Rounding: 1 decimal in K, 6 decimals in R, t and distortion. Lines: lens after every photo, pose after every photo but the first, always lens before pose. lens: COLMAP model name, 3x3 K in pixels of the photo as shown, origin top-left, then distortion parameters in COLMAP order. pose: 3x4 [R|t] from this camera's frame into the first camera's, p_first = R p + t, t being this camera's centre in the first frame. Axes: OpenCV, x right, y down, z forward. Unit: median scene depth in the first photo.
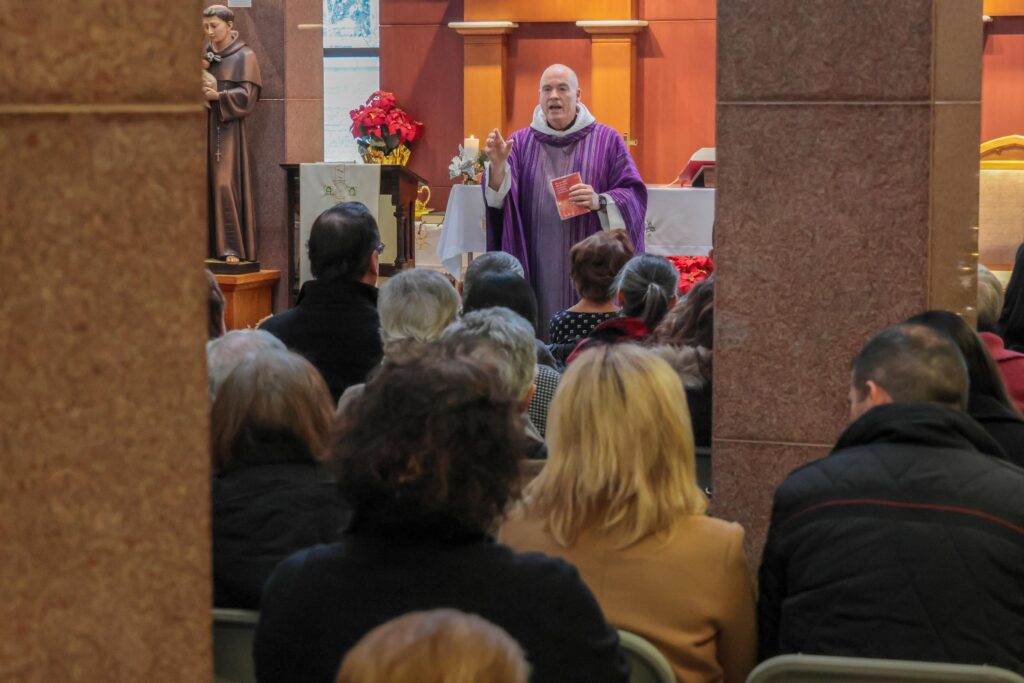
lens RADIAL K [[2357.0, 0, 512.3], [0, 2357.0, 394.5], [0, 0, 1]] dist [-0.003961, -0.306126]
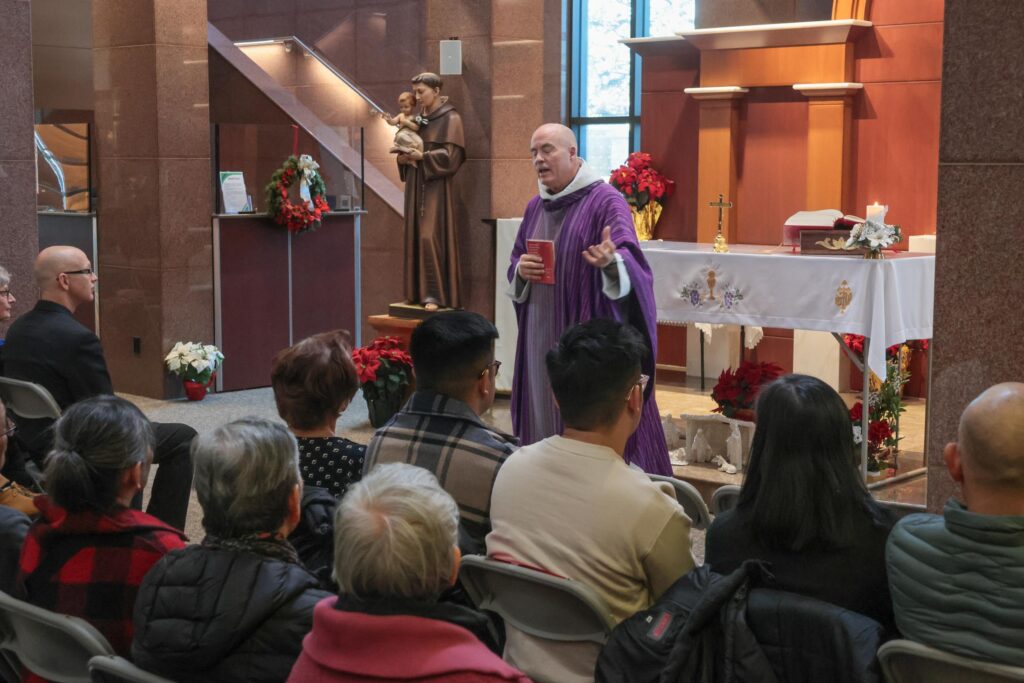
lens RADIAL K [[1599.9, 0, 512.0], [0, 1599.9, 341.5], [0, 0, 1]] dist [0.028004, 0.059999]
pose [[0.941638, 0.040052, -0.334236, 0.161767], [-0.043767, 0.999035, -0.003587, -0.039514], [0.333770, 0.018006, 0.942483, 0.311682]]
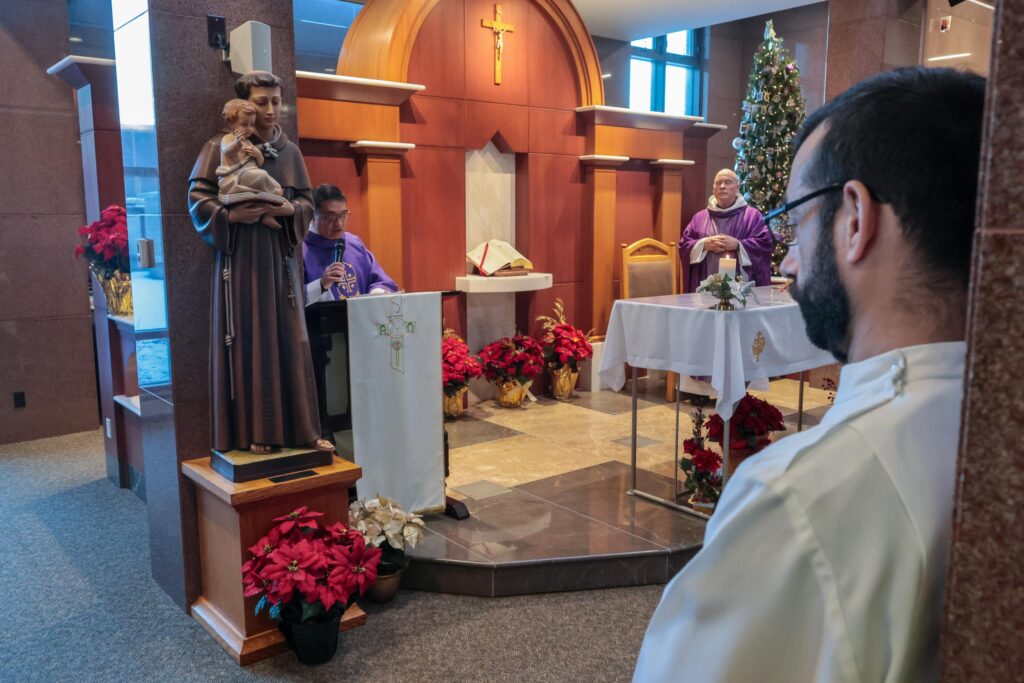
lens RADIAL K [[840.1, 0, 512.0], [0, 840.1, 341.5], [0, 0, 1]] dist [0.004086, 0.000616]
pose [[0.468784, -0.131056, 0.873537, -0.303300], [0.108809, 0.989968, 0.090133, -0.102129], [-0.876586, 0.052796, 0.478341, 0.815987]]
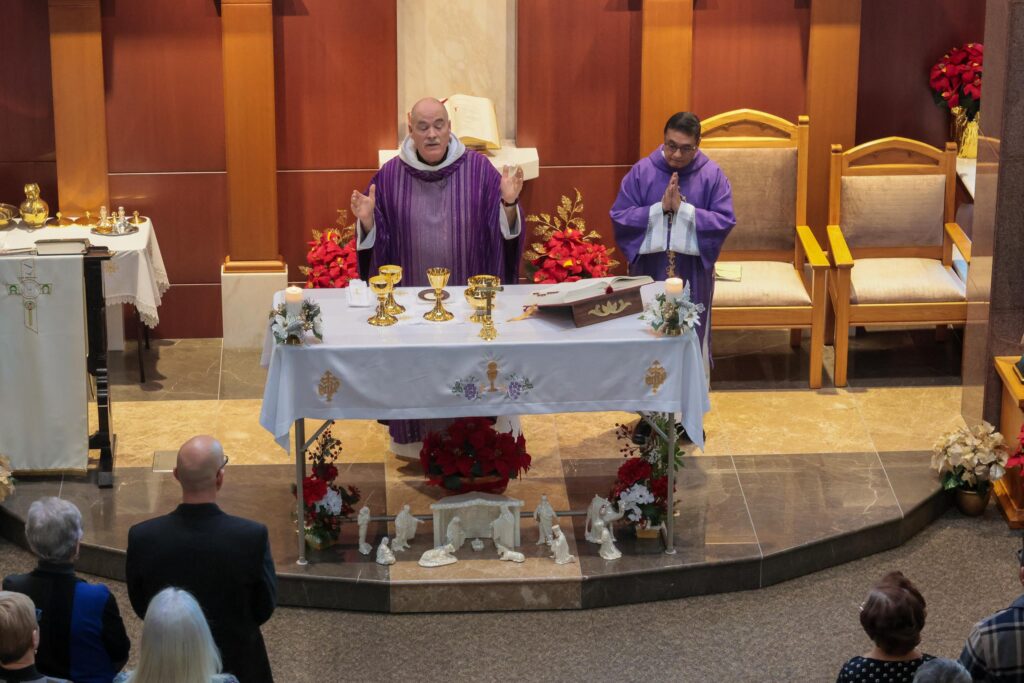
lens RADIAL K [[3104.9, 0, 527.3], [0, 3104.9, 343.4], [0, 0, 1]] dist [0.028203, -0.429090]
pose [[0.893644, -0.158119, 0.419998, -0.364922], [0.049210, 0.964757, 0.258501, -0.330296], [-0.446070, -0.210340, 0.869930, -0.004465]]
